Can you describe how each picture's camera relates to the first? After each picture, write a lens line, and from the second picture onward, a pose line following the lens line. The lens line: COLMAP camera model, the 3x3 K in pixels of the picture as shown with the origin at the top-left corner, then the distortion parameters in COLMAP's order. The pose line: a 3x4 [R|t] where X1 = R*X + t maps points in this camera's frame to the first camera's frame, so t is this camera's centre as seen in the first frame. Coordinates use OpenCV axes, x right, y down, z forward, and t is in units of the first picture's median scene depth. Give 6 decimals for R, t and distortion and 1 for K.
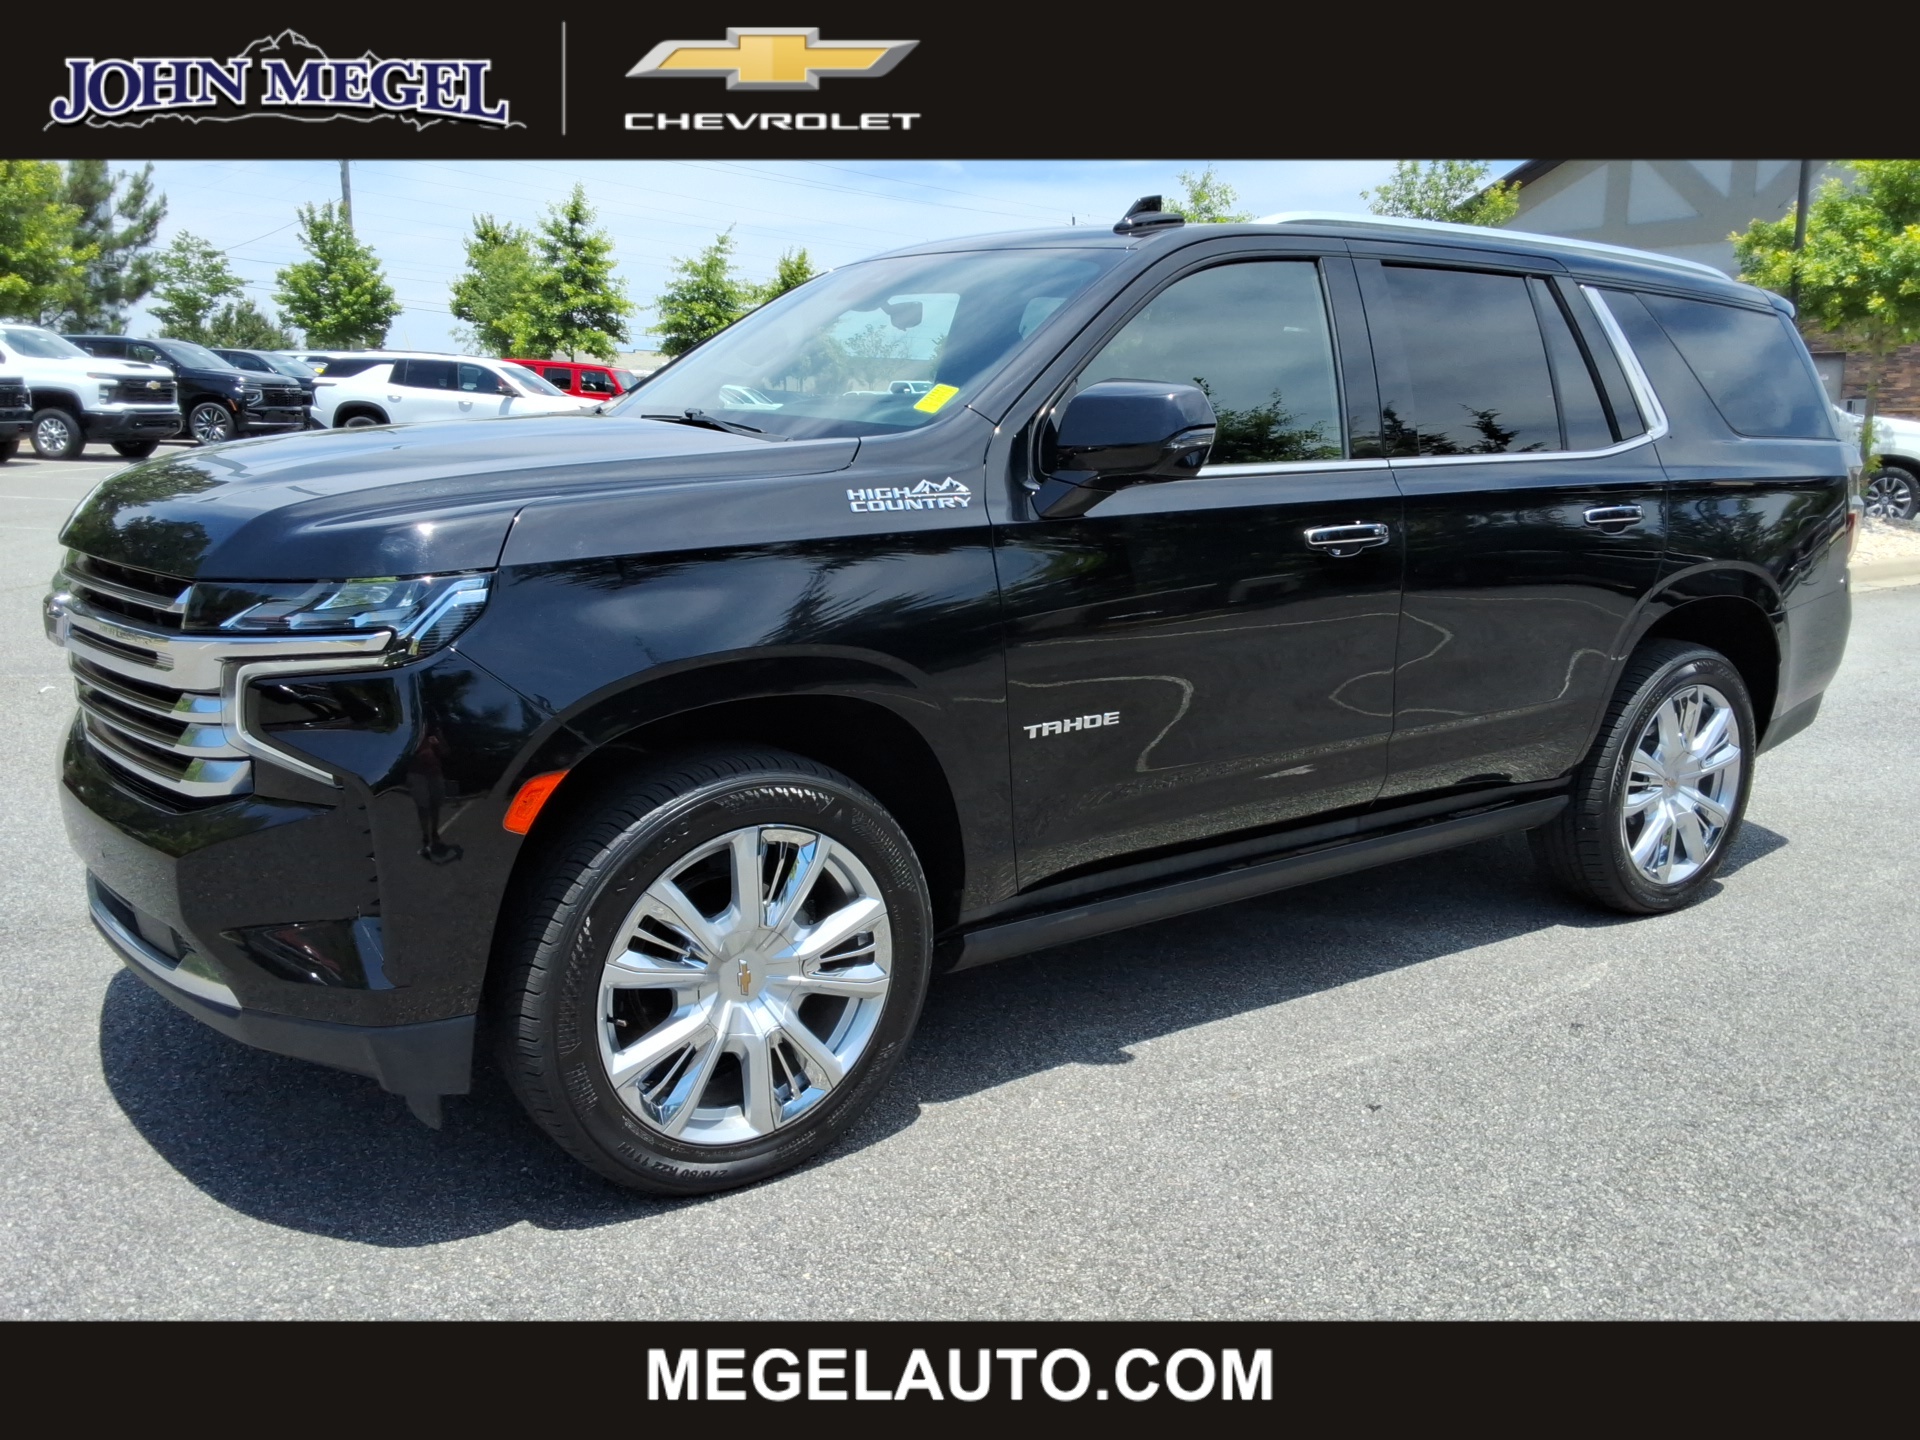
lens RADIAL K [[1538.9, 0, 994.9], [0, 1538.9, 692.2], [0, 0, 1]] dist [0.110431, -0.175151]
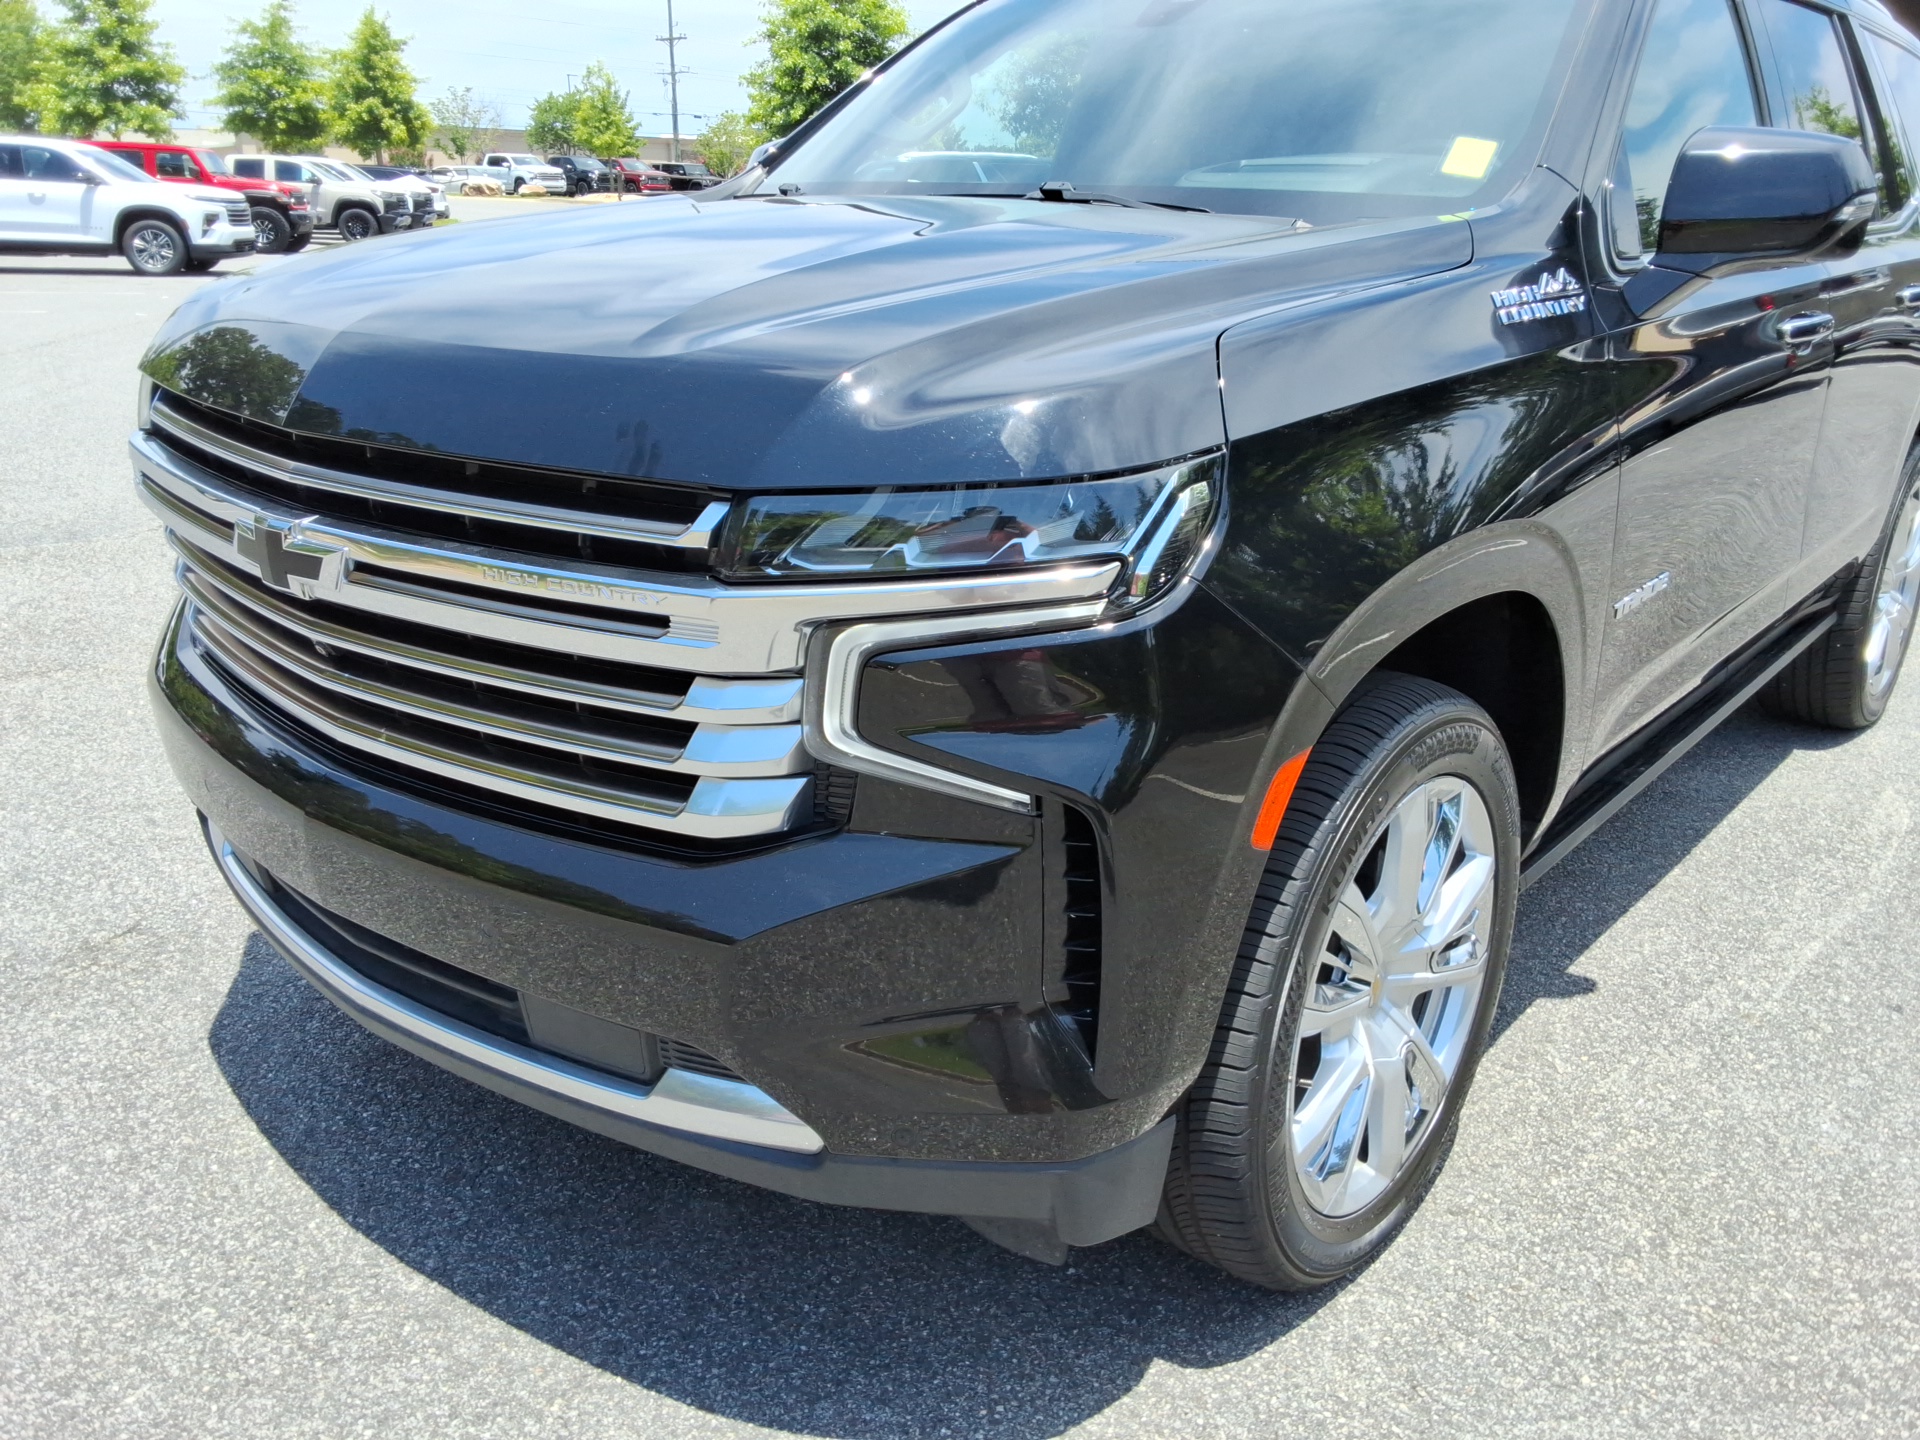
lens RADIAL K [[1561.3, 0, 993.3], [0, 1561.3, 696.6], [0, 0, 1]] dist [0.058989, -0.092006]
pose [[0.970392, -0.087721, 0.225045, -0.433316], [0.057561, 0.988863, 0.137250, -0.054380], [-0.234578, -0.120233, 0.964633, 0.309152]]
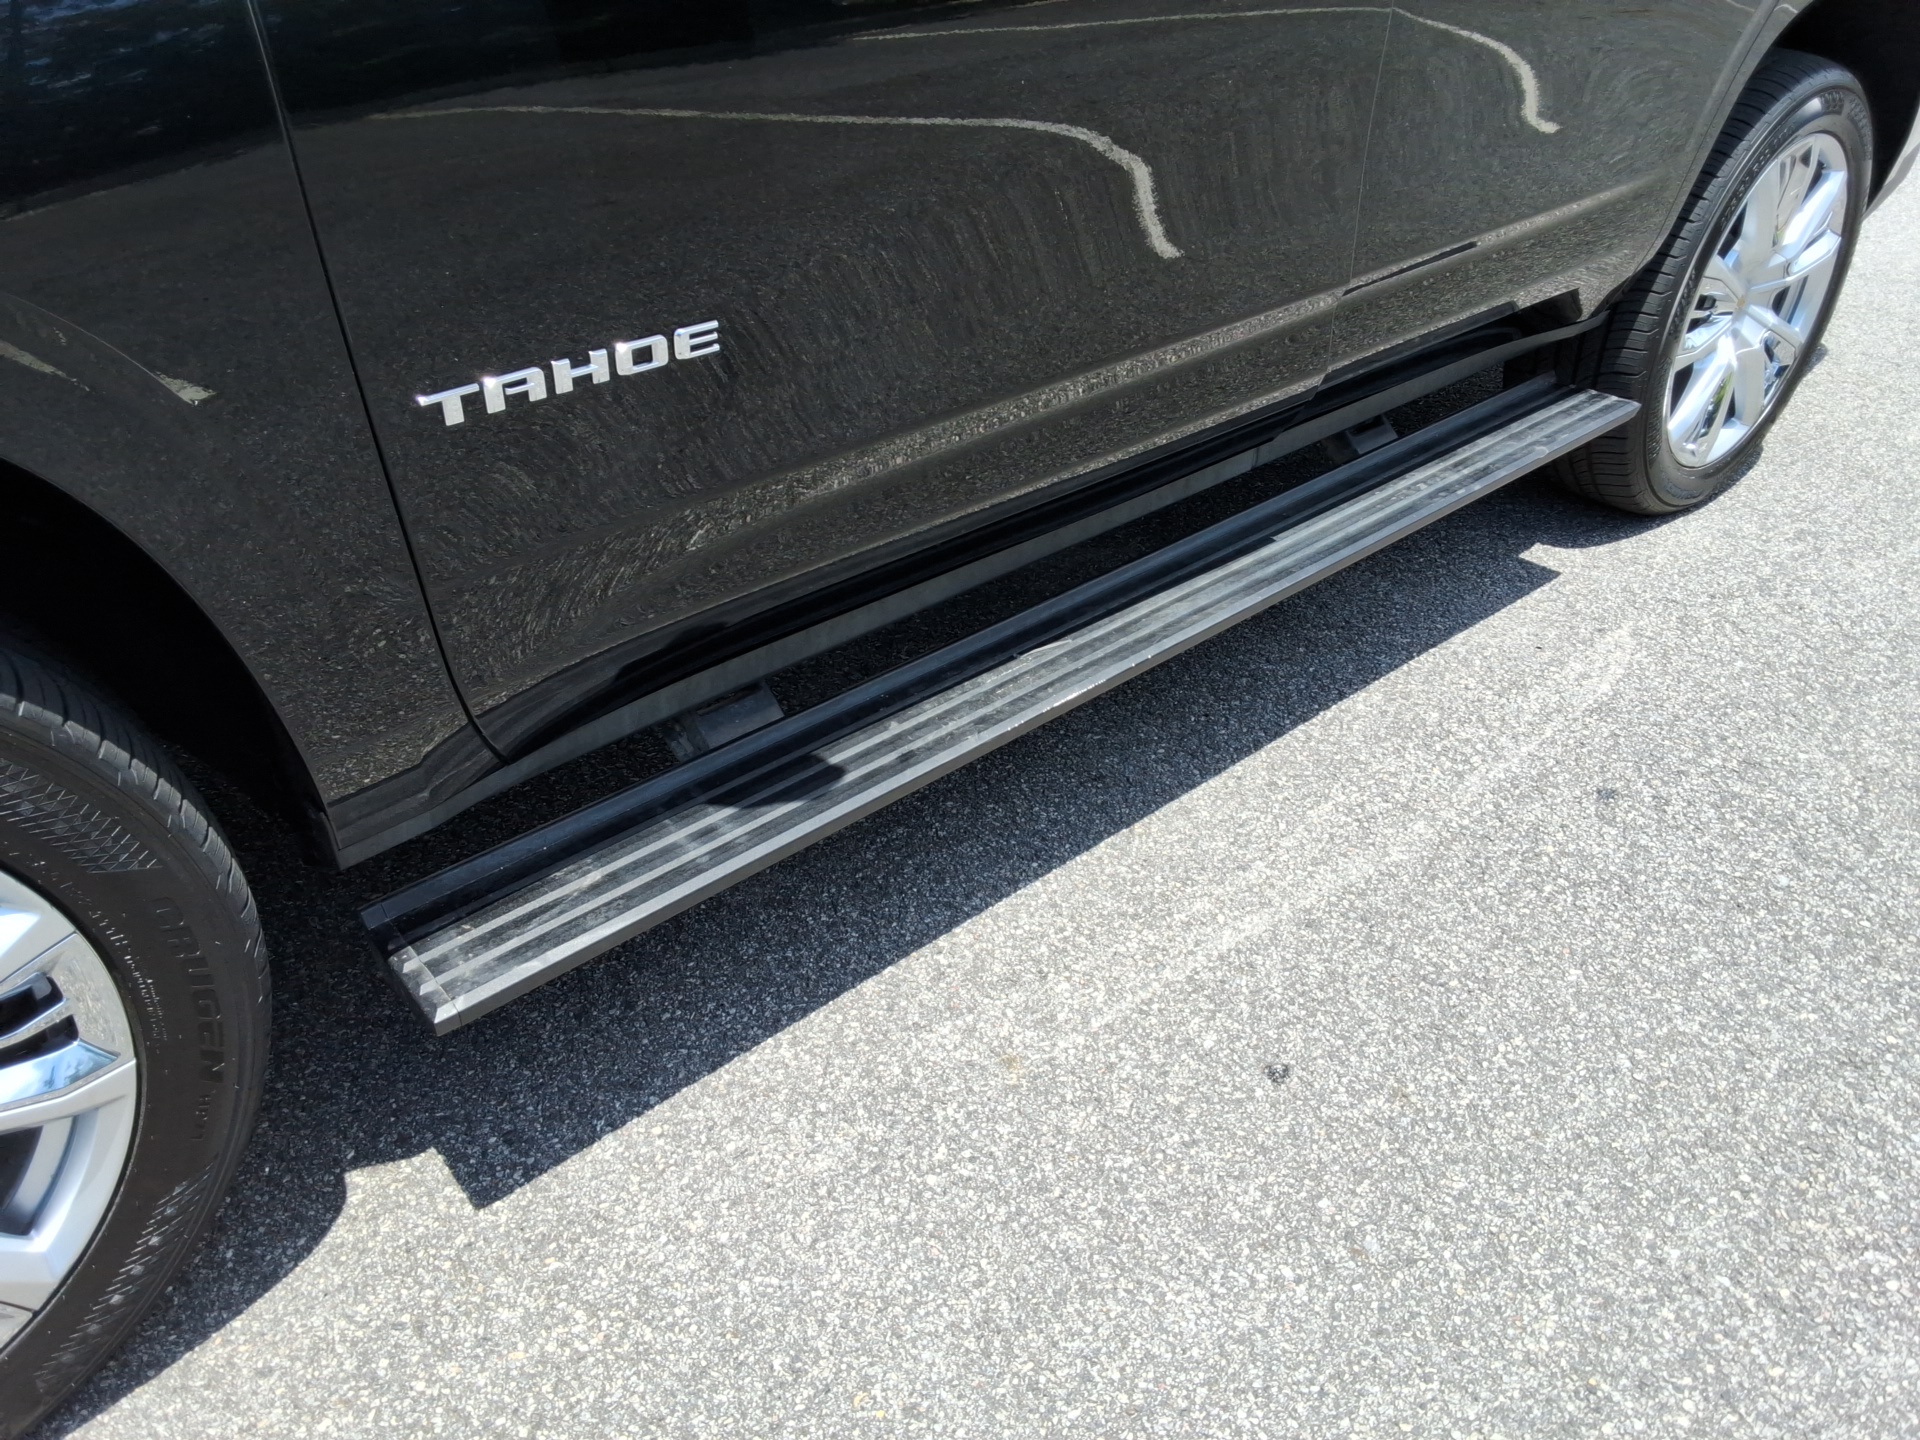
lens RADIAL K [[1538.1, 0, 968.6], [0, 1538.1, 707.5], [0, 0, 1]] dist [0.121466, -0.203829]
pose [[0.994735, -0.047878, 0.090608, 0.103990], [0.010017, 0.925347, 0.378990, -0.044450], [-0.101990, -0.376087, 0.920954, 0.601395]]
